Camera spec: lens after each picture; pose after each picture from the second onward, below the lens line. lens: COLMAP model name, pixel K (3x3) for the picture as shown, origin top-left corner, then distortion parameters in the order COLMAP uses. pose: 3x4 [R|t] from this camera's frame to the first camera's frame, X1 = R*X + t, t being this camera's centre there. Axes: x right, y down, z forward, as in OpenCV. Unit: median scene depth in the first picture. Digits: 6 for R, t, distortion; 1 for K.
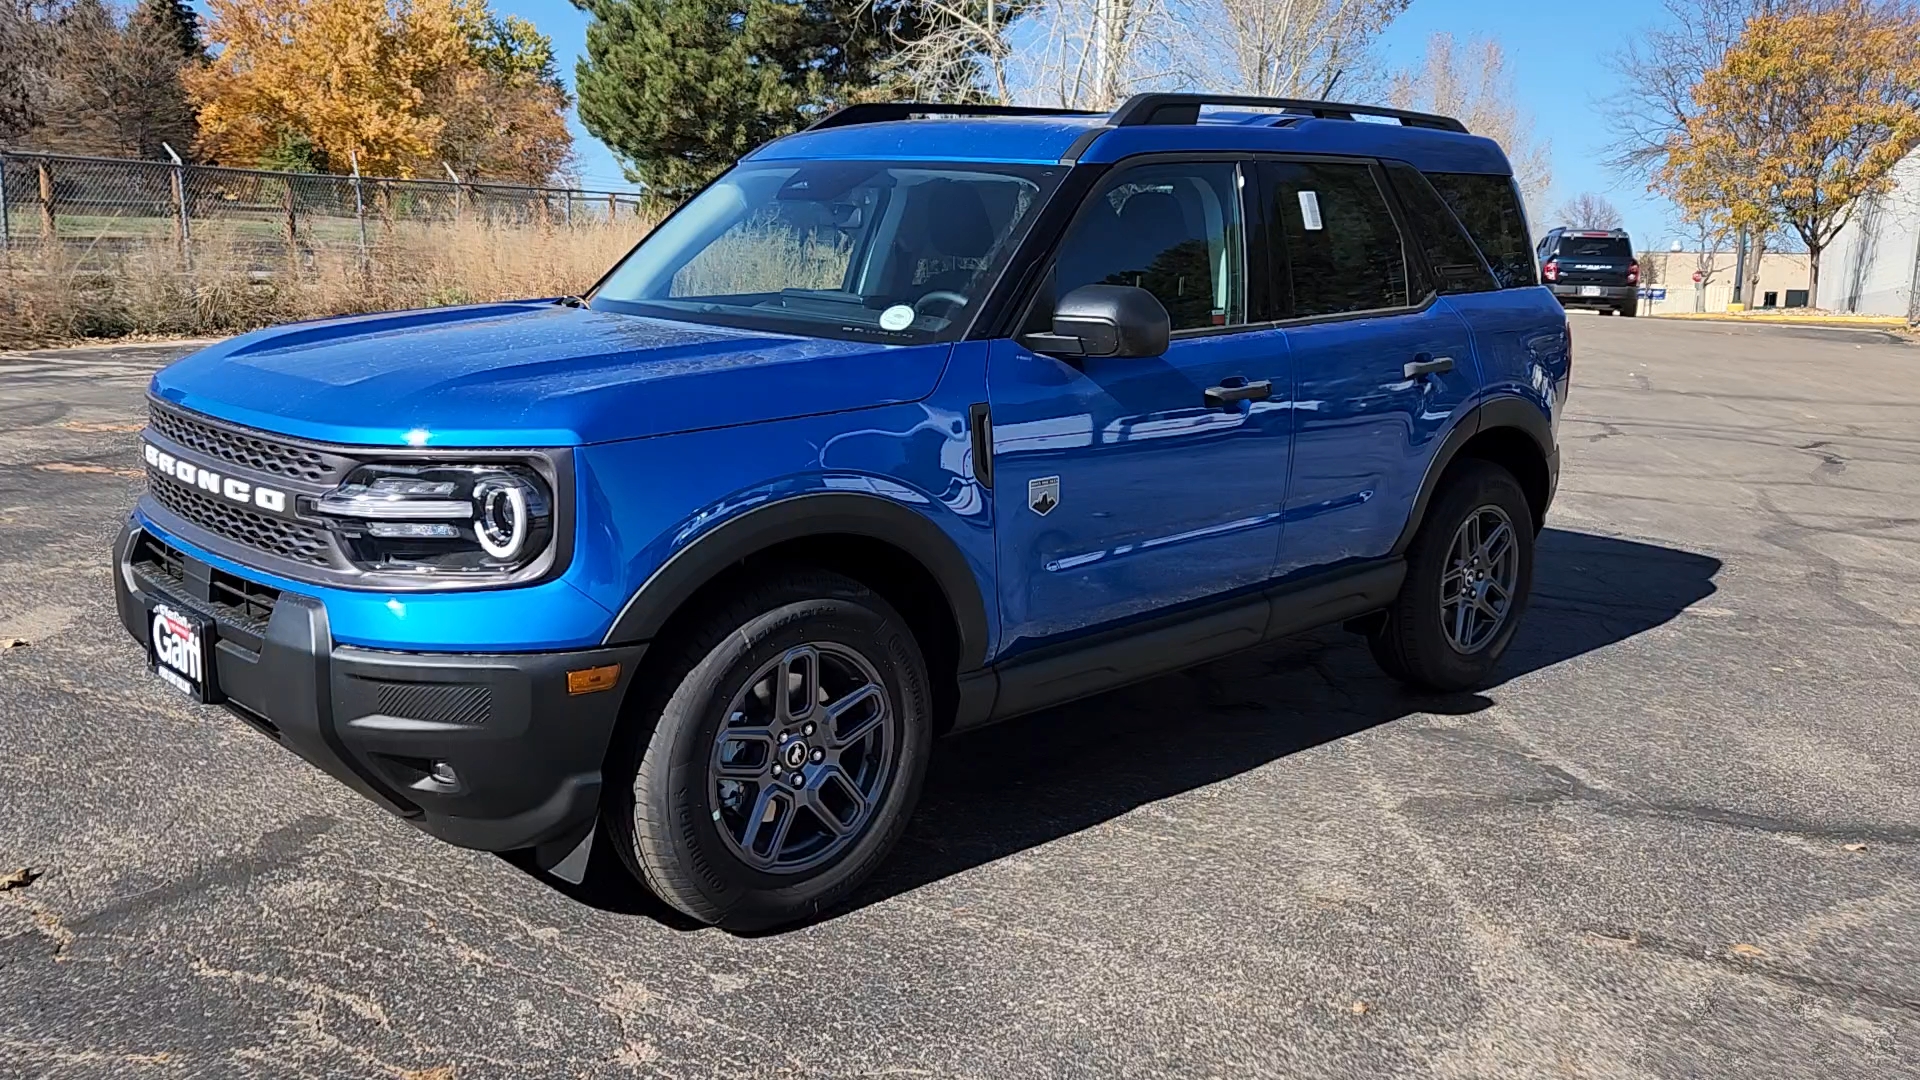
lens RADIAL K [[1628.7, 0, 951.5], [0, 1628.7, 537.9], [0, 0, 1]] dist [0.024821, -0.002965]
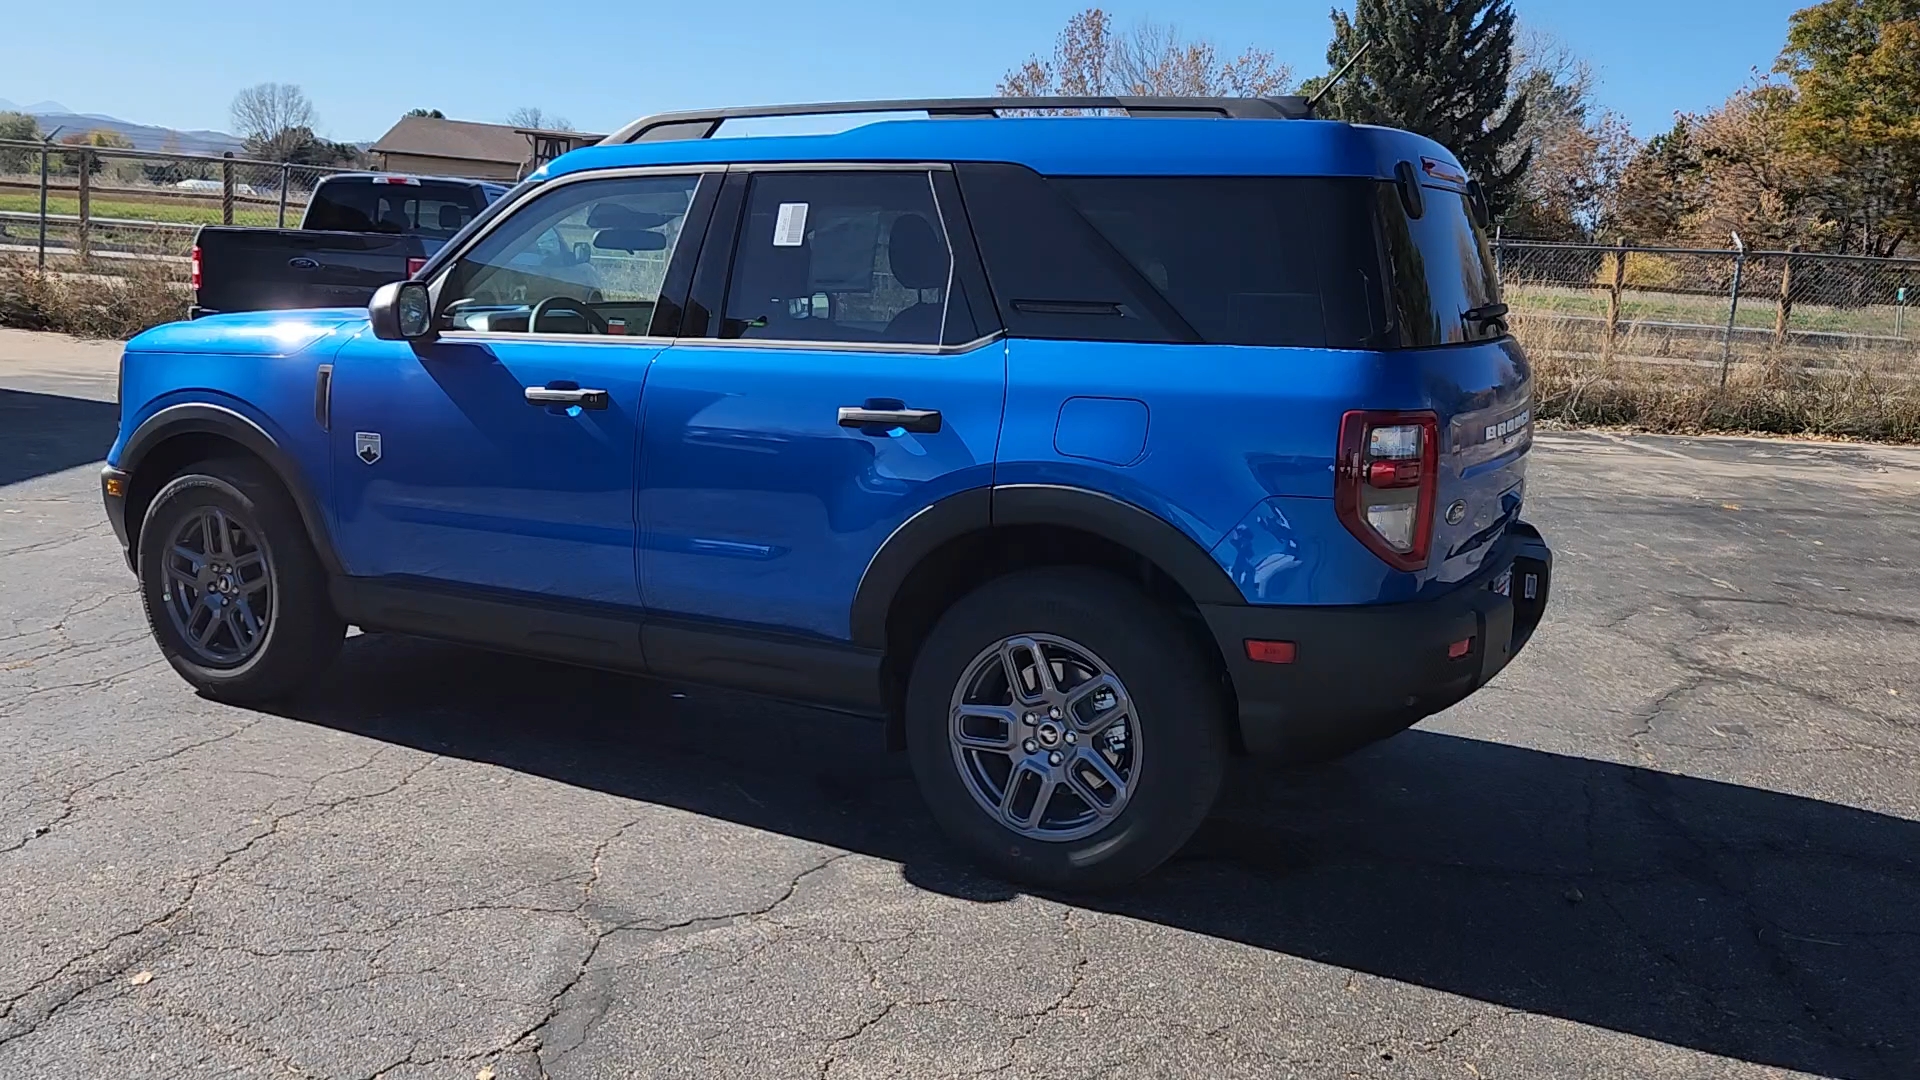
lens RADIAL K [[1654.0, 0, 949.6], [0, 1654.0, 544.9], [0, 0, 1]] dist [0.022008, 0.002616]
pose [[0.315702, 0.150288, -0.936881, 0.978102], [-0.216195, 0.972799, 0.083199, -0.108842], [0.923900, 0.176283, 0.339606, 0.703058]]
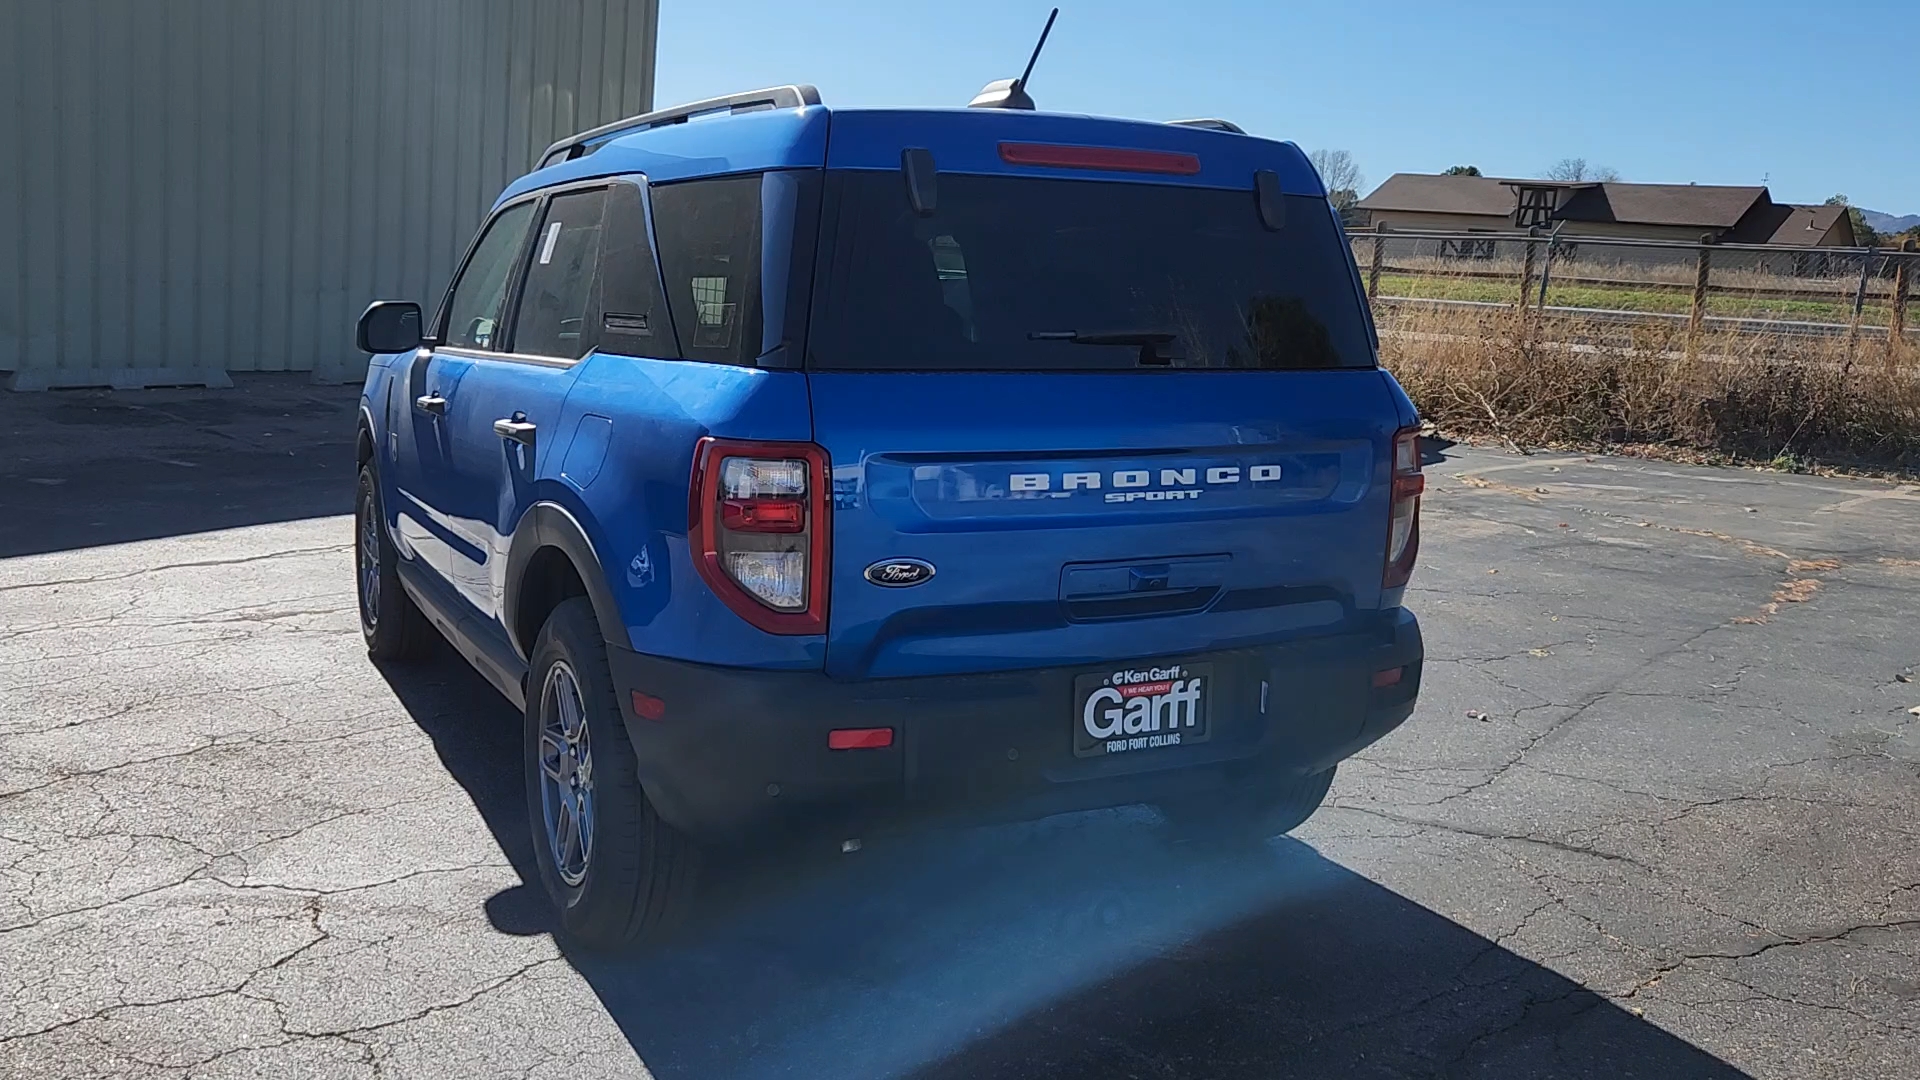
lens RADIAL K [[1652.9, 0, 941.0], [0, 1652.9, 535.3], [0, 0, 1]] dist [0.021844, -0.000255]
pose [[-0.291637, 0.115122, -0.949576, 0.919843], [-0.226107, 0.956300, 0.185380, -0.231969], [0.929421, 0.268769, -0.252862, 1.294087]]
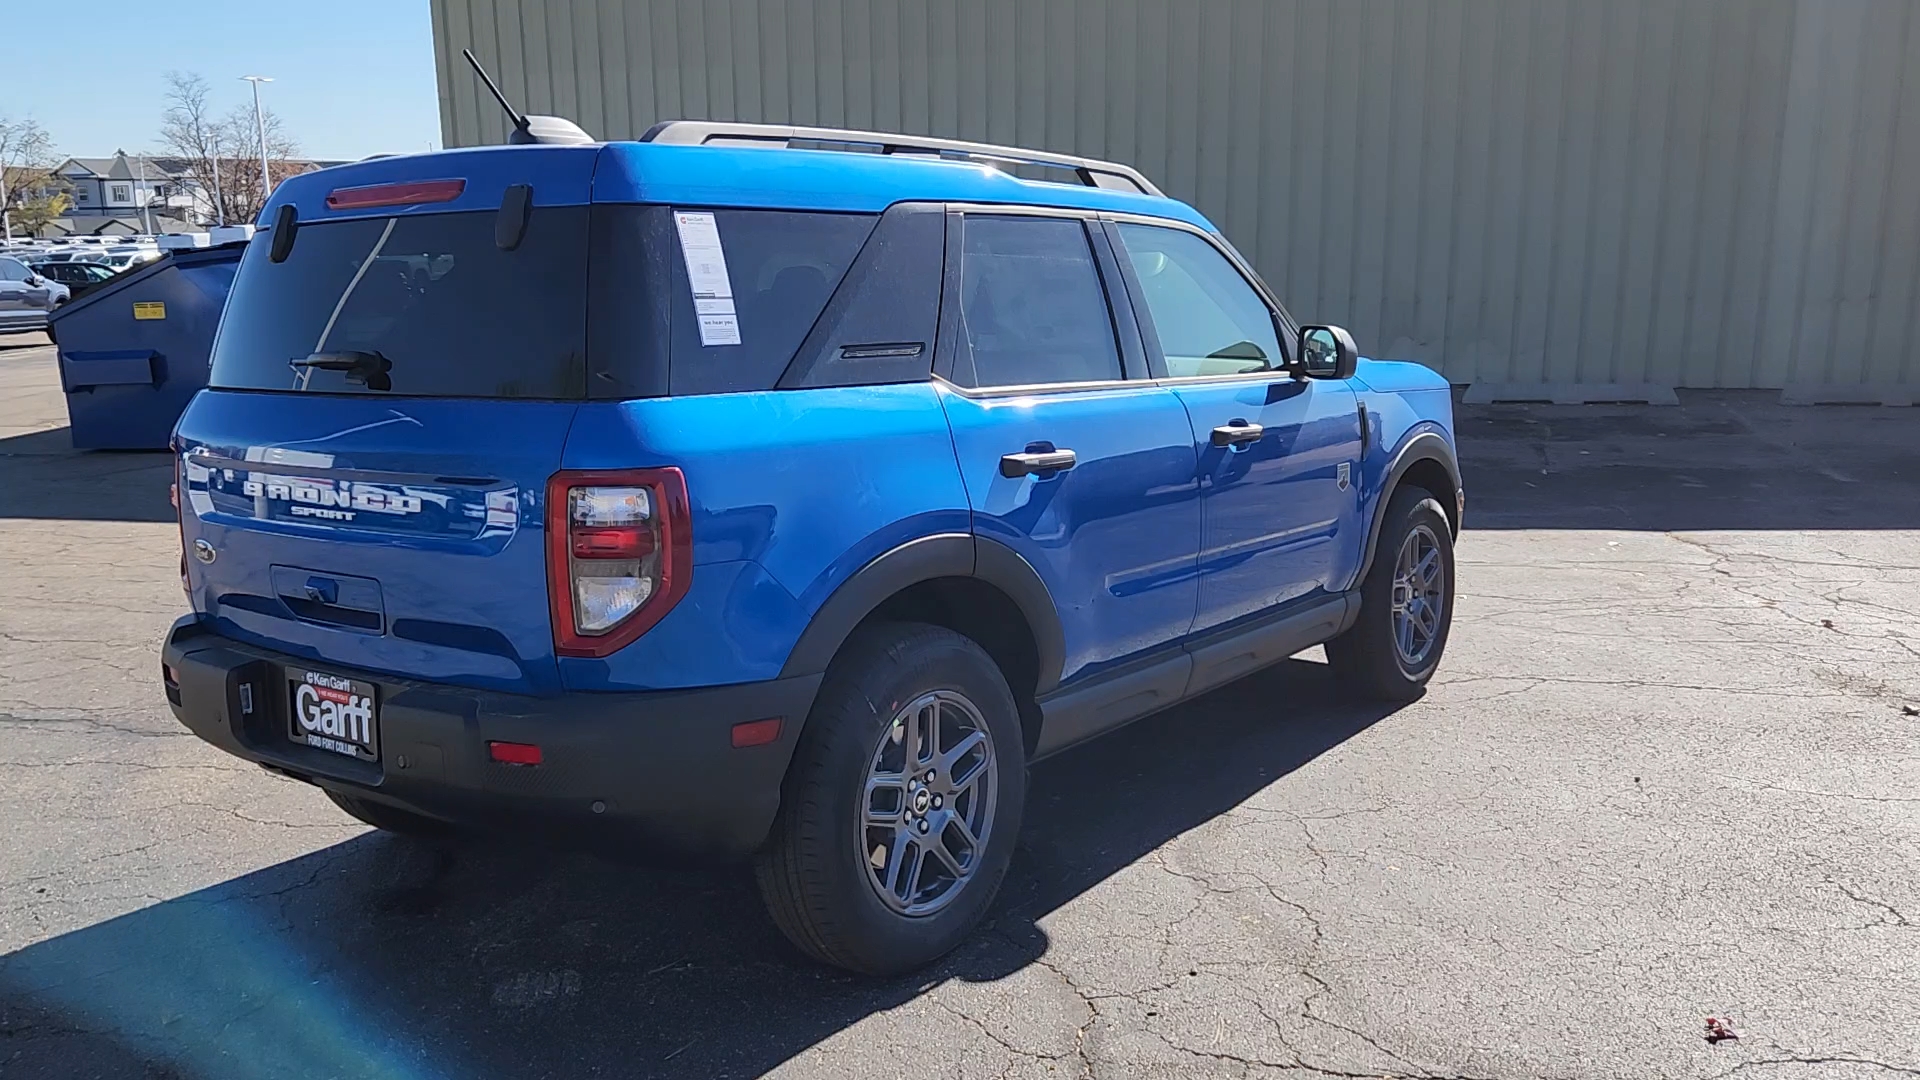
lens RADIAL K [[1654.0, 0, 949.6], [0, 1654.0, 544.9], [0, 0, 1]] dist [0.022008, 0.002616]
pose [[-0.989350, 0.022373, -0.143825, 0.167204], [-0.028841, 0.938393, 0.344364, -0.369315], [0.142669, 0.344844, -0.927754, 1.849833]]
